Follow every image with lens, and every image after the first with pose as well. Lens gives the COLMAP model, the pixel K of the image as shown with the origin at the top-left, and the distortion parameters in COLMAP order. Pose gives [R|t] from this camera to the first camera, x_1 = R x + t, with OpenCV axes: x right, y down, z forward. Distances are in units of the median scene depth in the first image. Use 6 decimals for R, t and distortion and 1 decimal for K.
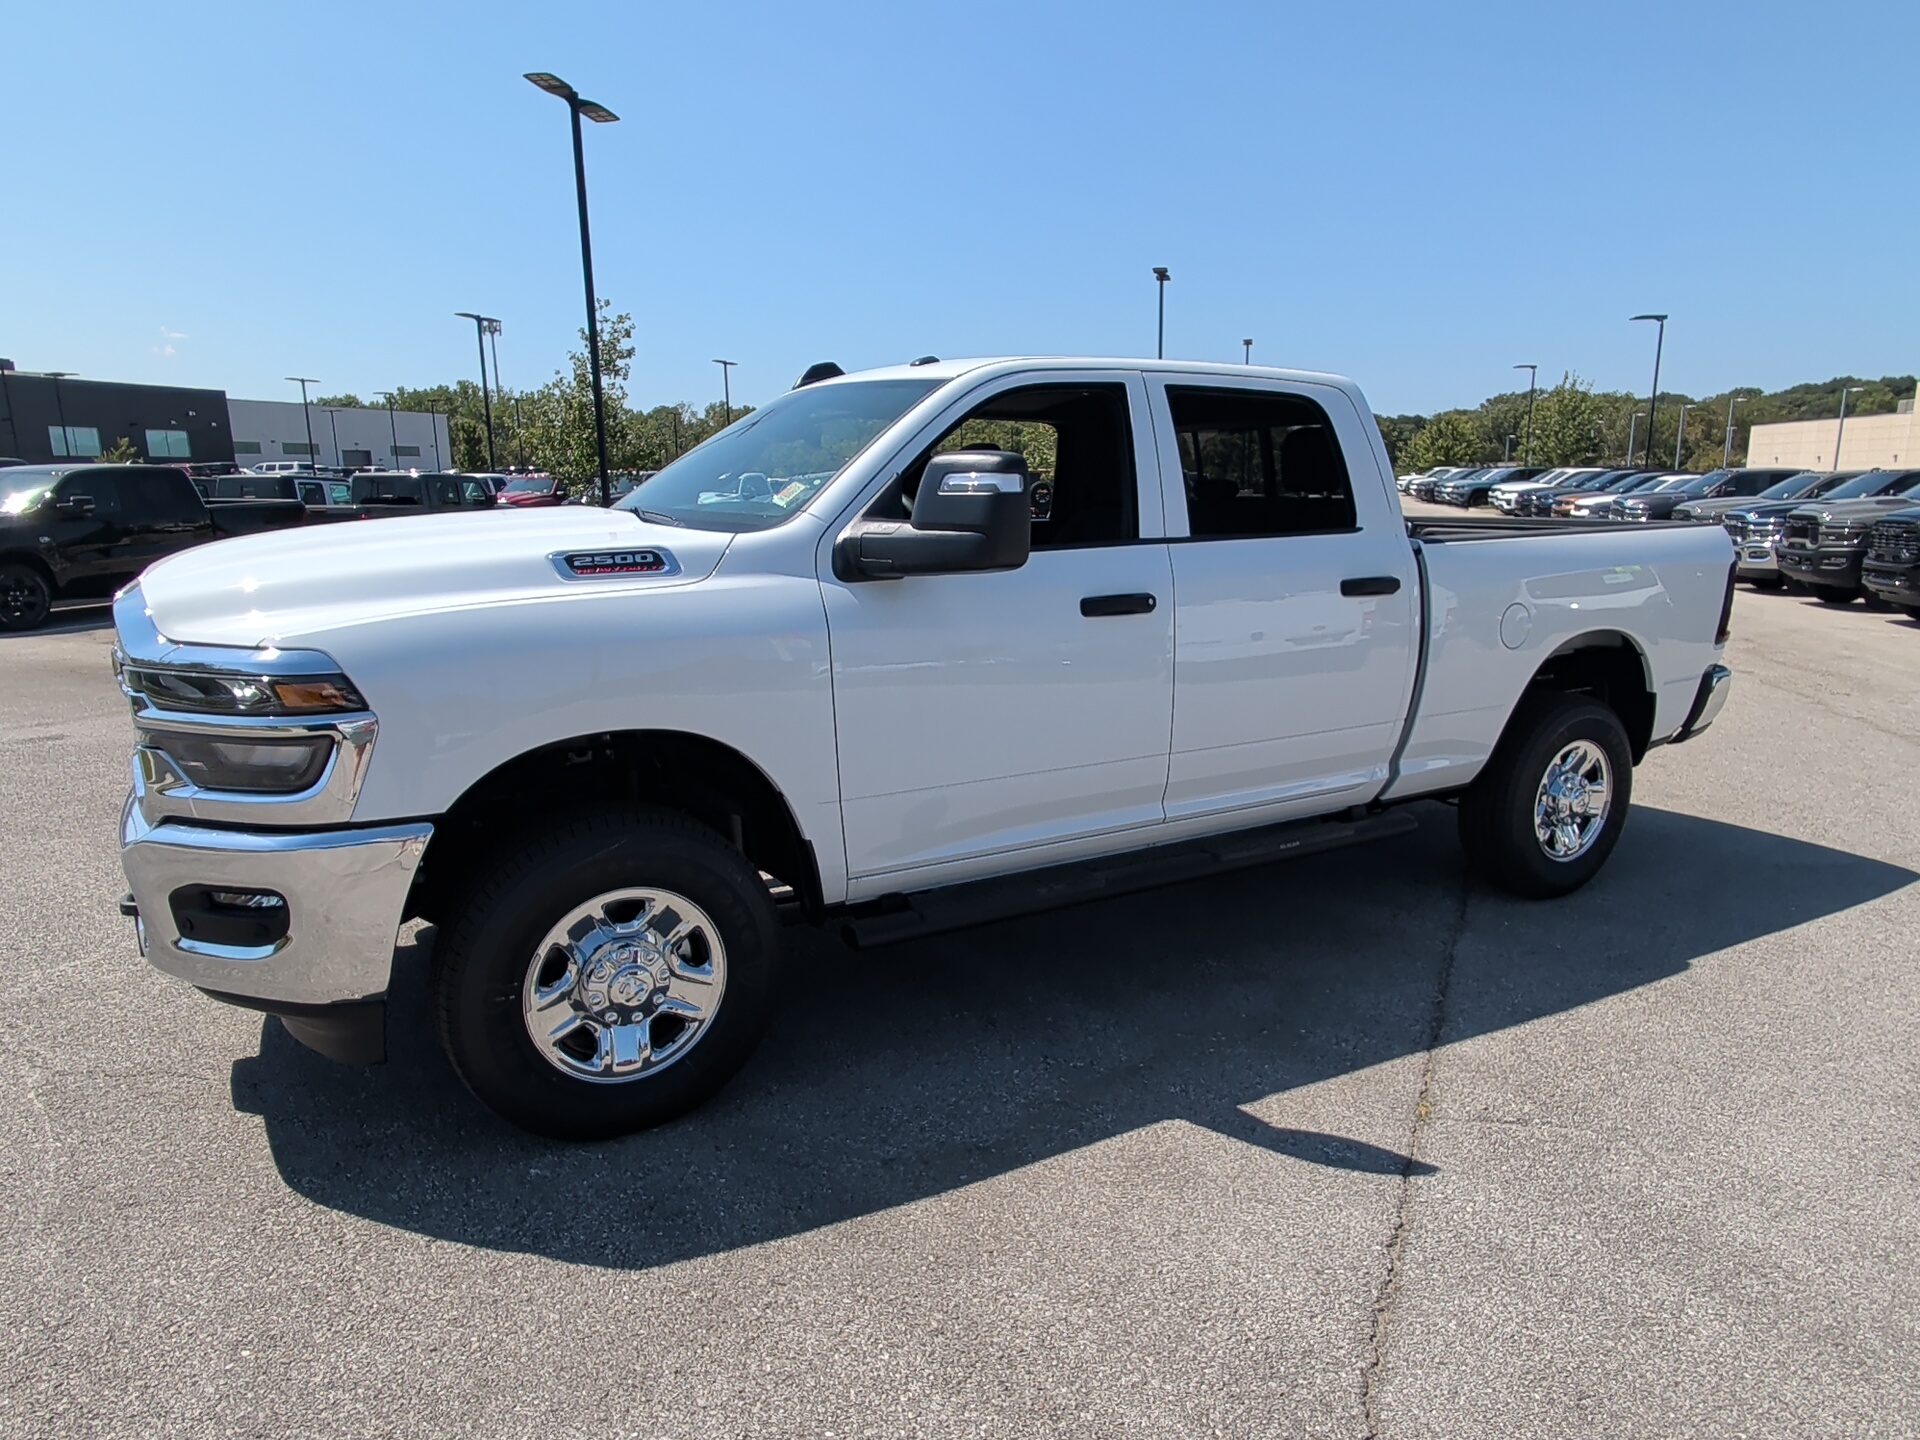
lens RADIAL K [[1224.2, 0, 965.1], [0, 1224.2, 722.2], [0, 0, 1]] dist [0.006253, -0.004907]
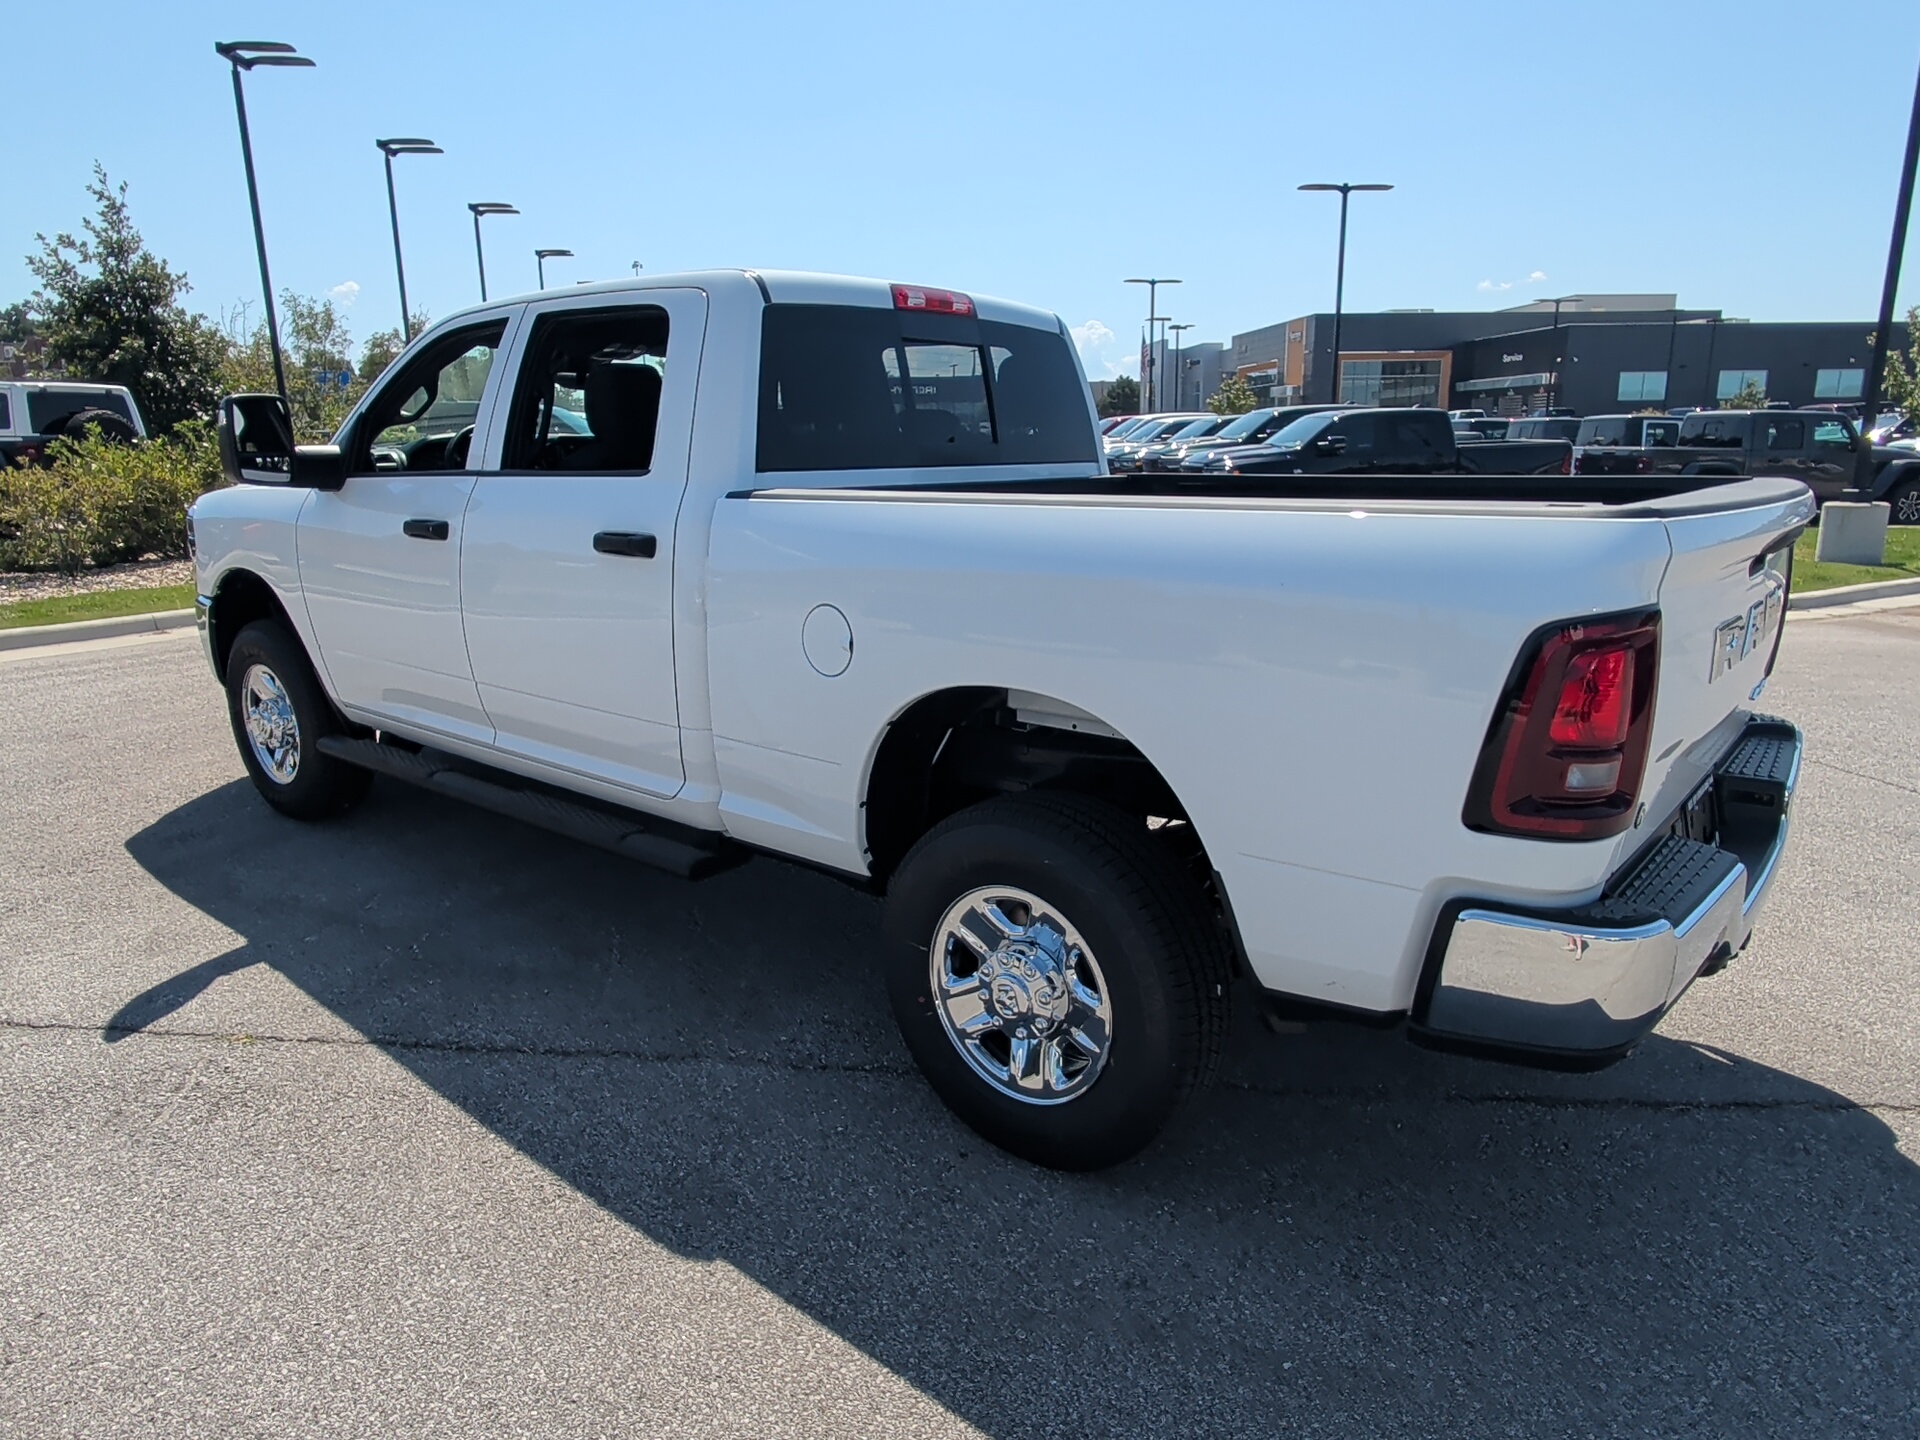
lens RADIAL K [[1224.2, 0, 971.3], [0, 1224.2, 731.6], [0, 0, 1]] dist [0.006253, -0.004907]
pose [[0.341057, 0.223080, -0.913190, 1.024753], [-0.174964, 0.969524, 0.171496, -0.149172], [0.923617, 0.101286, 0.369693, 0.817403]]
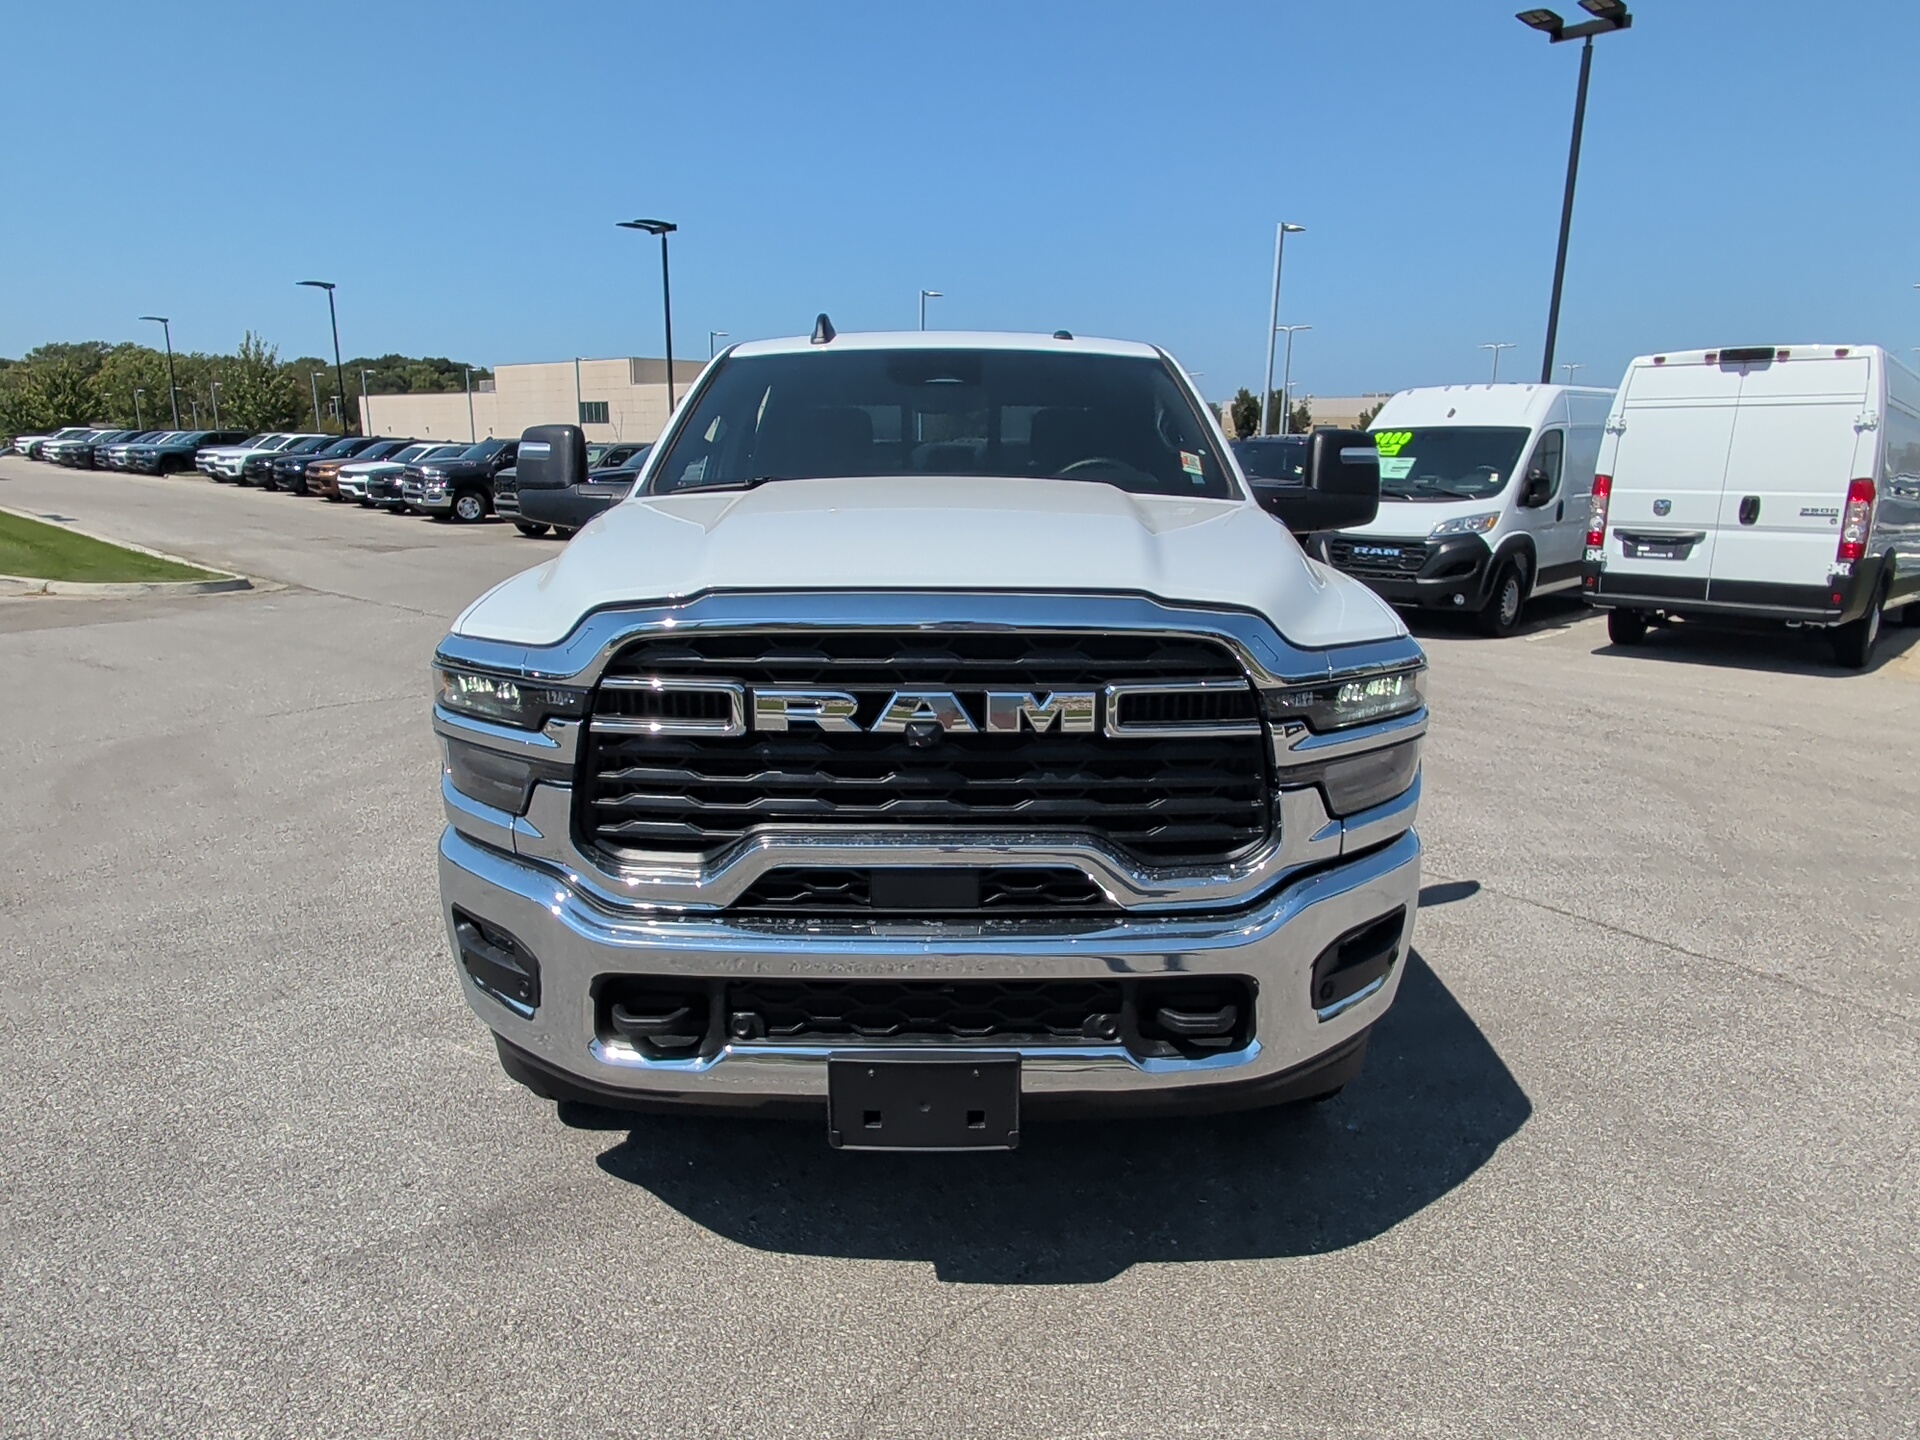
lens RADIAL K [[1224.2, 0, 968.9], [0, 1224.2, 725.3], [0, 0, 1]] dist [0.006253, -0.004907]
pose [[0.510869, -0.177301, 0.841176, -0.829656], [0.152837, 0.981644, 0.114086, -0.081821], [-0.845963, 0.070280, 0.528589, 0.441269]]
